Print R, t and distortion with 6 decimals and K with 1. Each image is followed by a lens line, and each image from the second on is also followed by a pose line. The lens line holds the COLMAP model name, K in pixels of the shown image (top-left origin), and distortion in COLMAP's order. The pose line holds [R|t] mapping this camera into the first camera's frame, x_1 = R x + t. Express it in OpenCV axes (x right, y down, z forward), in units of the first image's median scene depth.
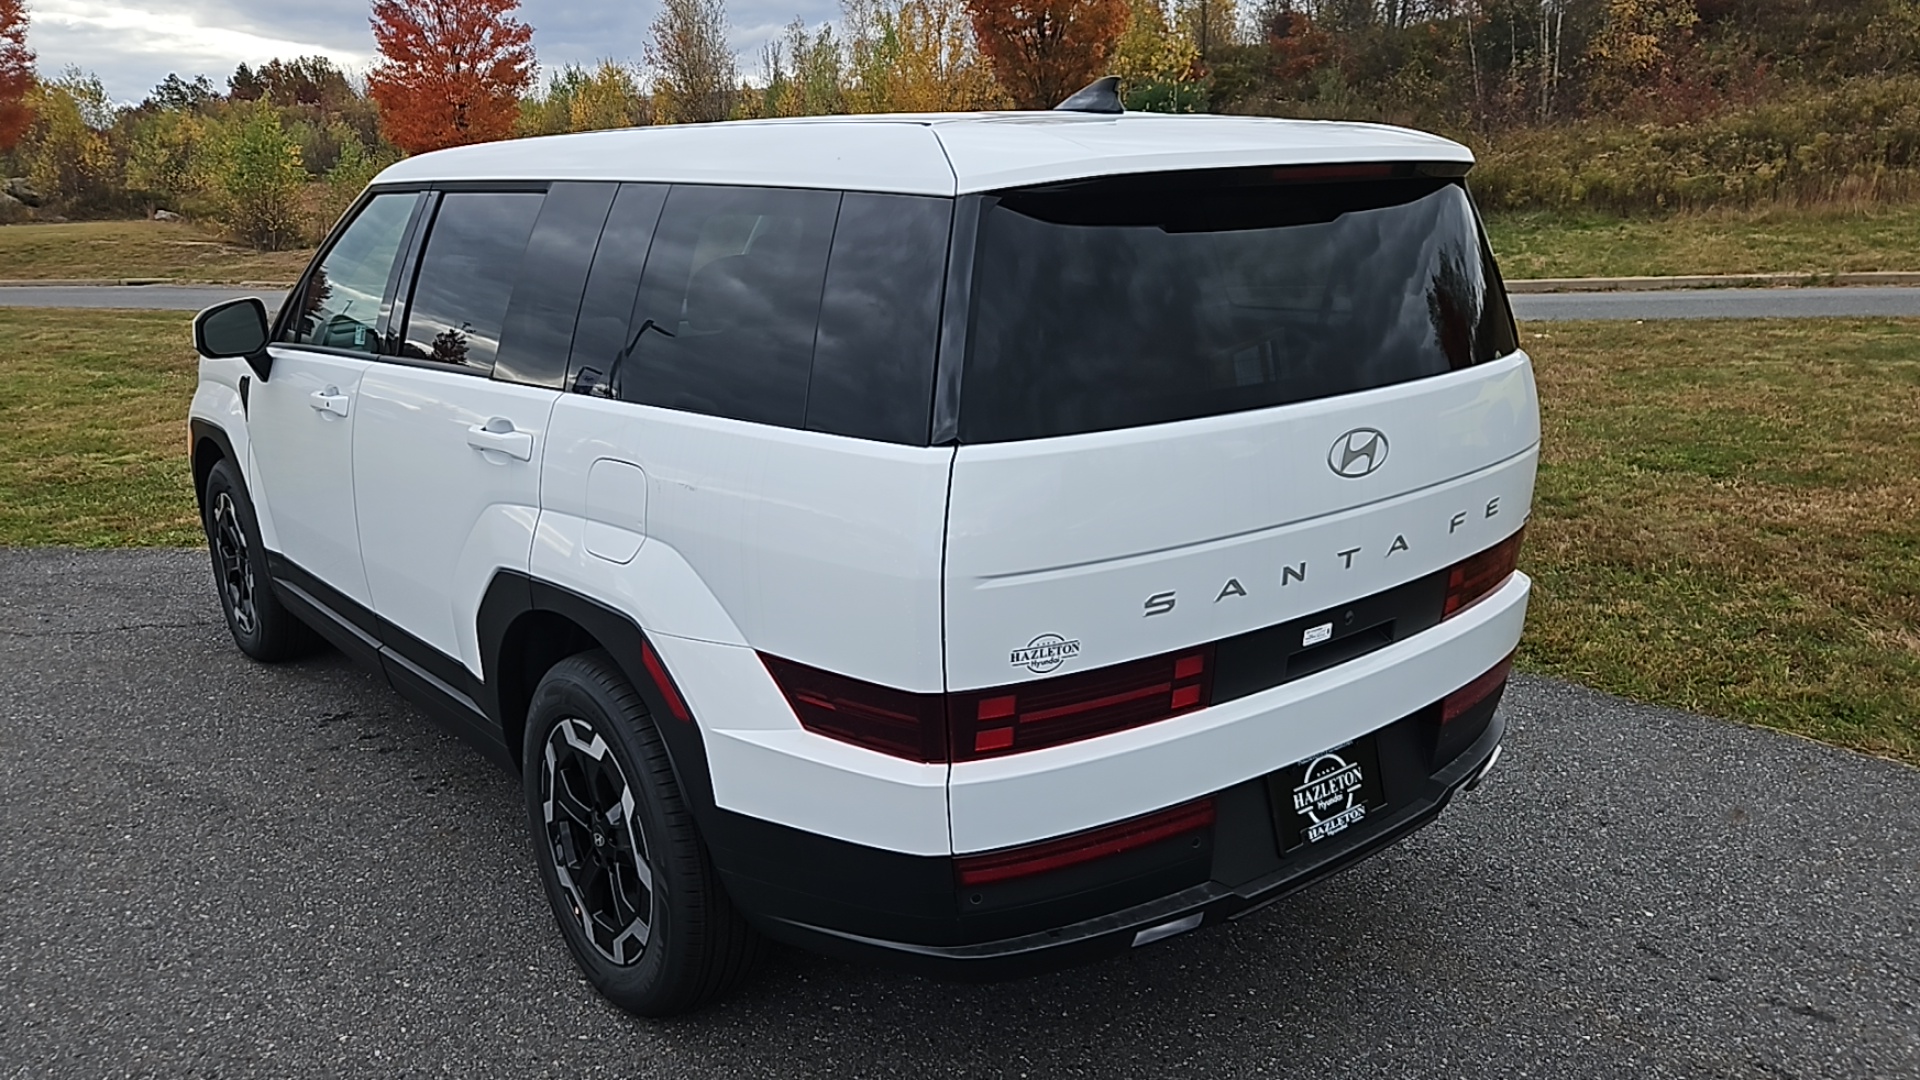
lens RADIAL K [[1421.1, 0, 923.6], [0, 1421.1, 542.8], [0, 0, 1]] dist [0.074596, -0.069811]
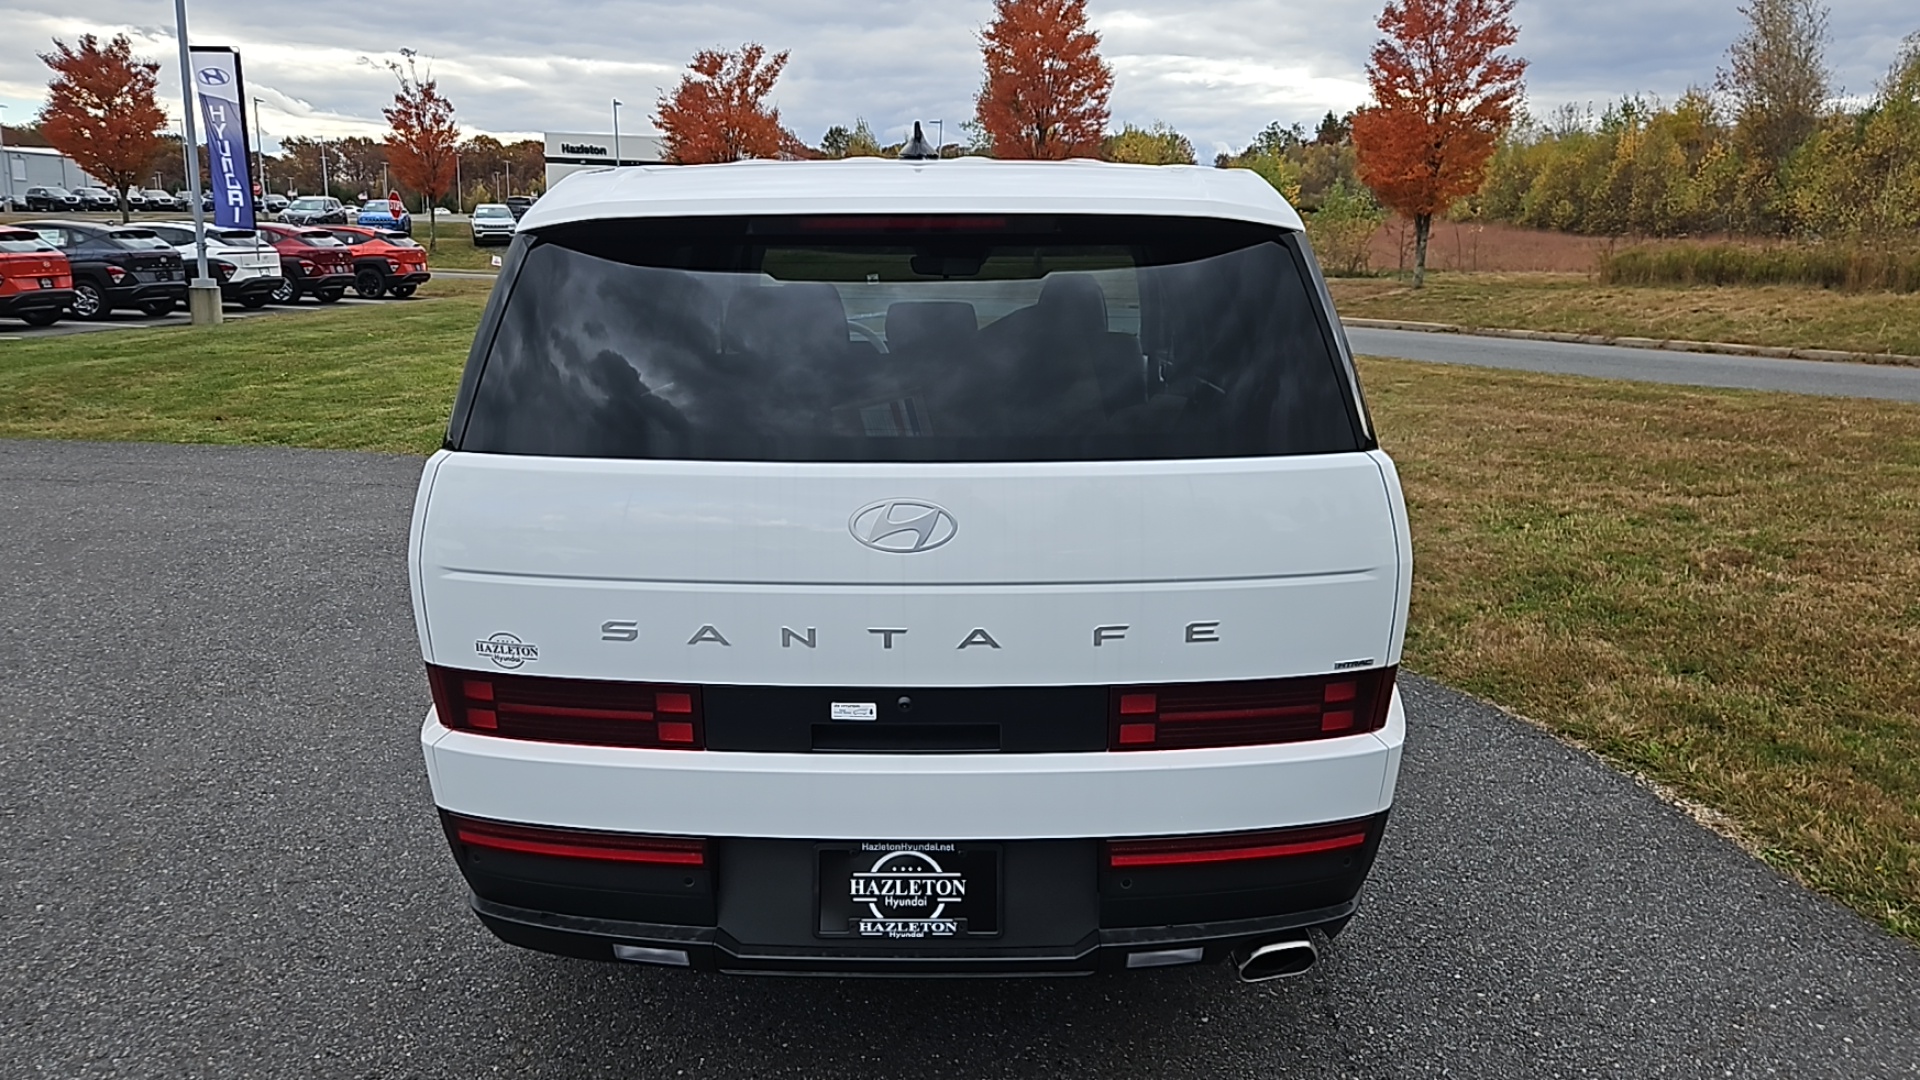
lens RADIAL K [[1421.1, 0, 923.6], [0, 1421.1, 542.8], [0, 0, 1]] dist [0.074596, -0.069811]
pose [[0.762479, 0.156798, -0.627726, 0.827385], [-0.172436, 0.984347, 0.036425, -0.081999], [0.623612, 0.080470, 0.777582, 0.272084]]
